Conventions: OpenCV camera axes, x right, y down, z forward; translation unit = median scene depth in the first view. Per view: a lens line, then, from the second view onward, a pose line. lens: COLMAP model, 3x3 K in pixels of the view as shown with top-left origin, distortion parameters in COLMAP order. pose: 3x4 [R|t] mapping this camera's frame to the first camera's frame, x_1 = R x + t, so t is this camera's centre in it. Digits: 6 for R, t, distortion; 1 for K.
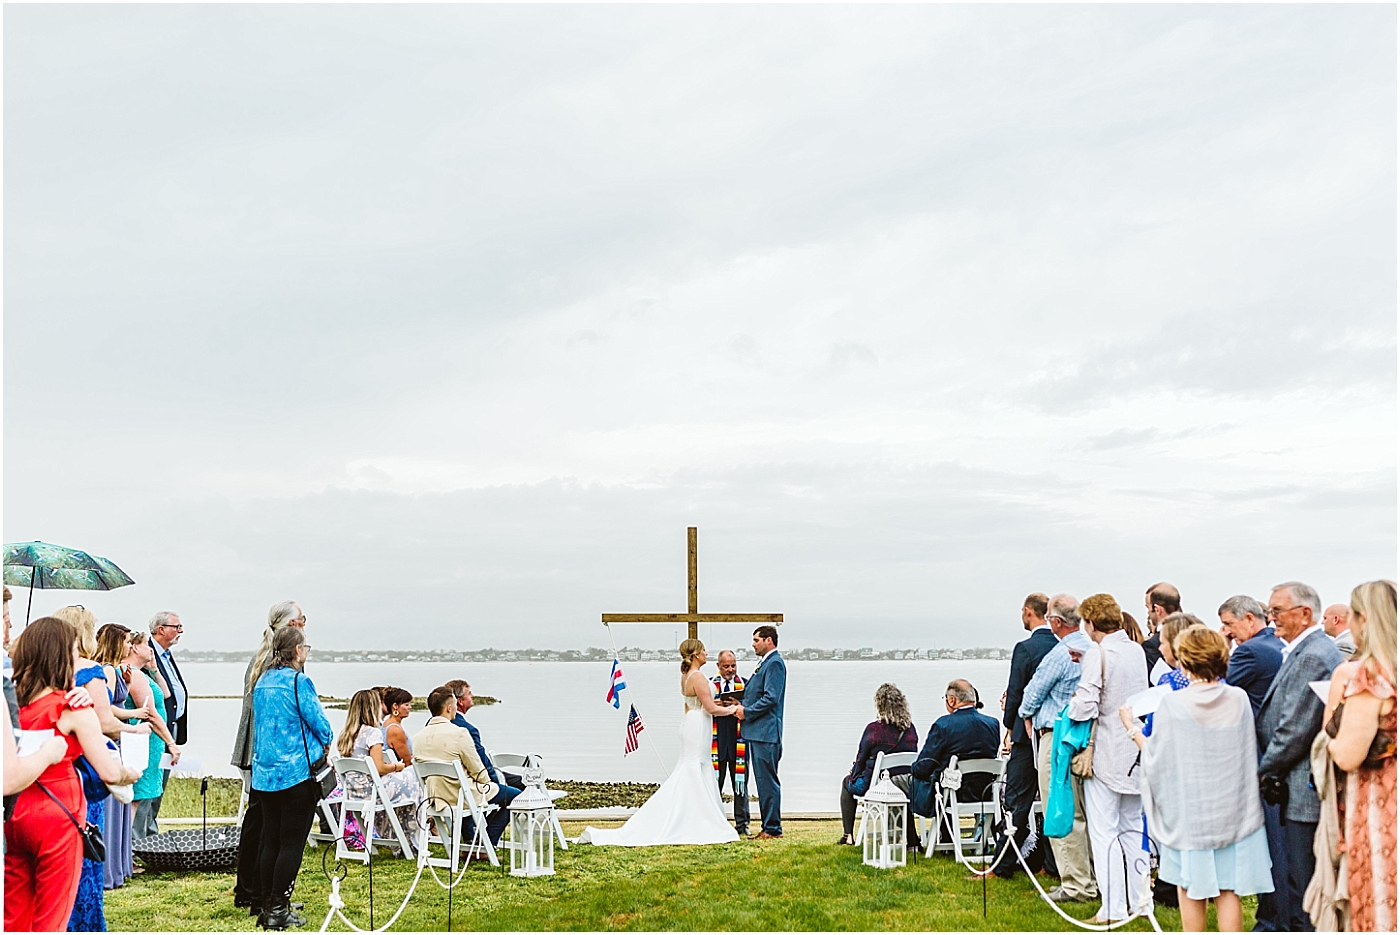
lens RADIAL K [[1476.7, 0, 673.1], [0, 1476.7, 465.8], [0, 0, 1]] dist [0.003027, 0.003525]
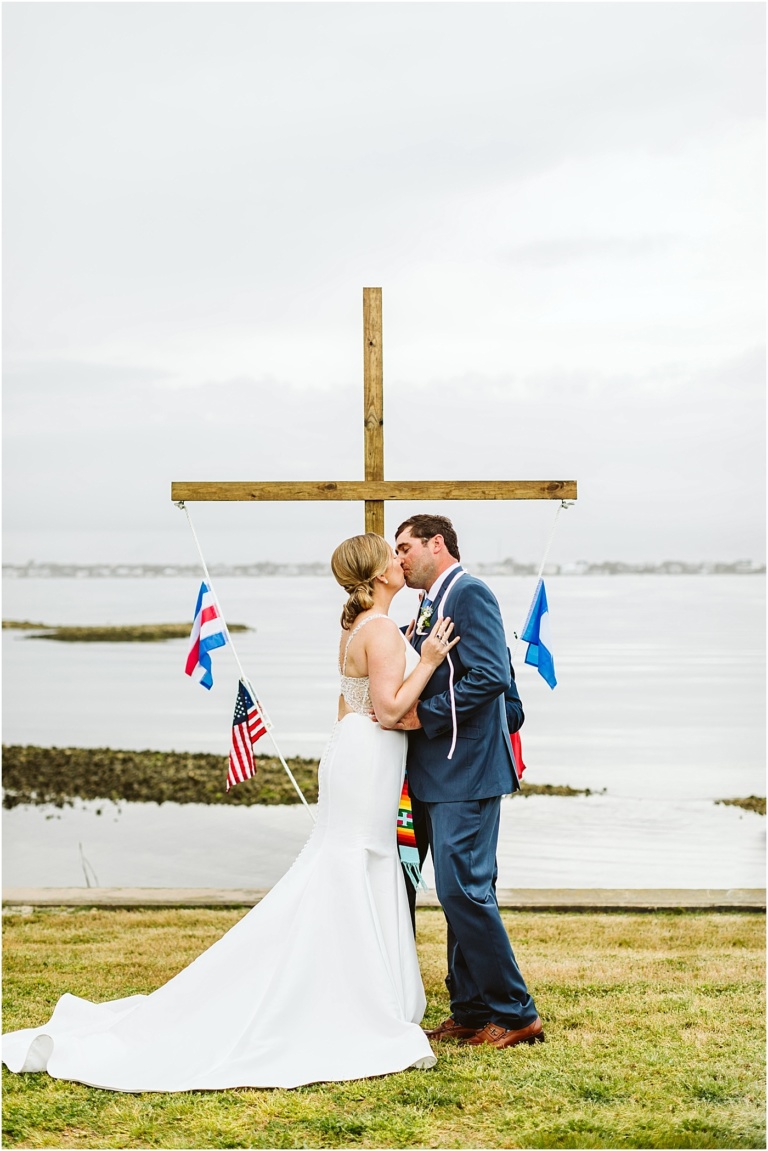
lens RADIAL K [[1739.5, 0, 376.7], [0, 1739.5, 611.1], [0, 0, 1]] dist [0.002902, 0.080872]
pose [[0.997561, 0.000502, -0.069804, 0.064108], [0.010049, 0.988526, 0.150713, 0.073976], [0.069079, -0.151047, 0.986110, 0.586836]]
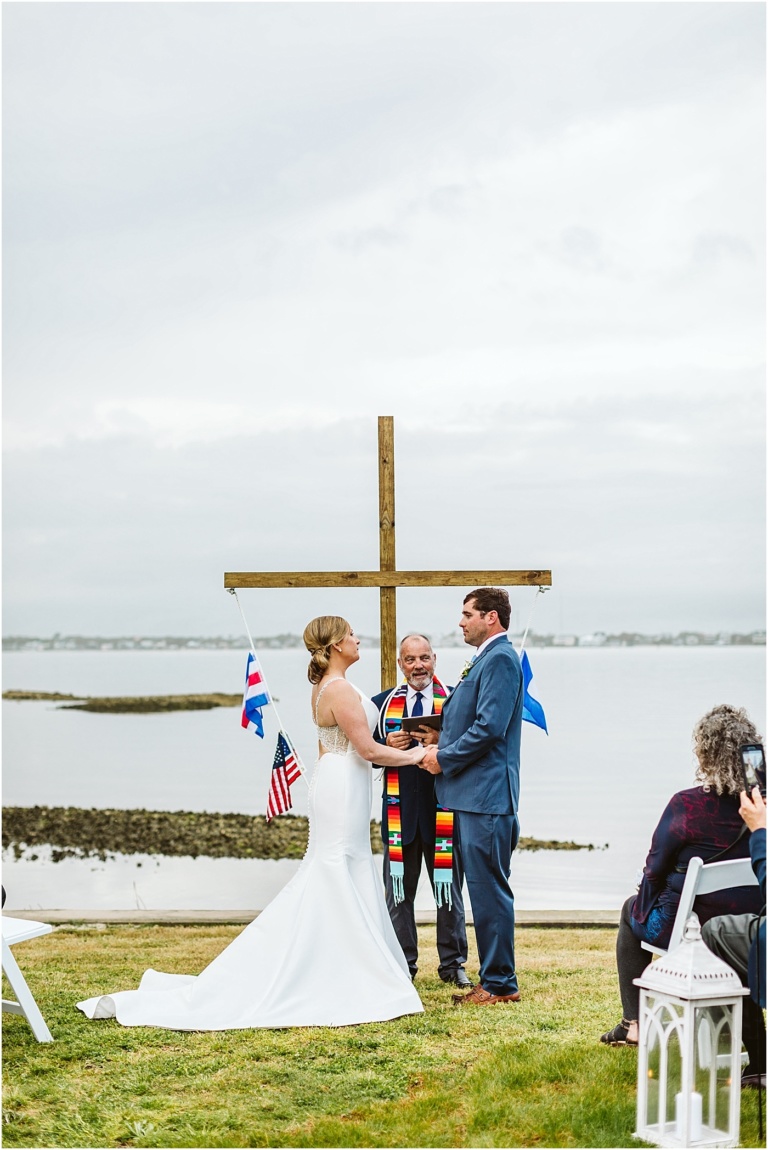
lens RADIAL K [[1732.3, 0, 383.5], [0, 1732.3, 609.1], [0, 0, 1]] dist [0.004771, 0.076665]
pose [[0.996974, -0.005664, -0.077535, 0.078362], [0.014090, 0.993990, 0.108563, 0.053699], [0.076454, -0.109327, 0.991061, 0.433777]]
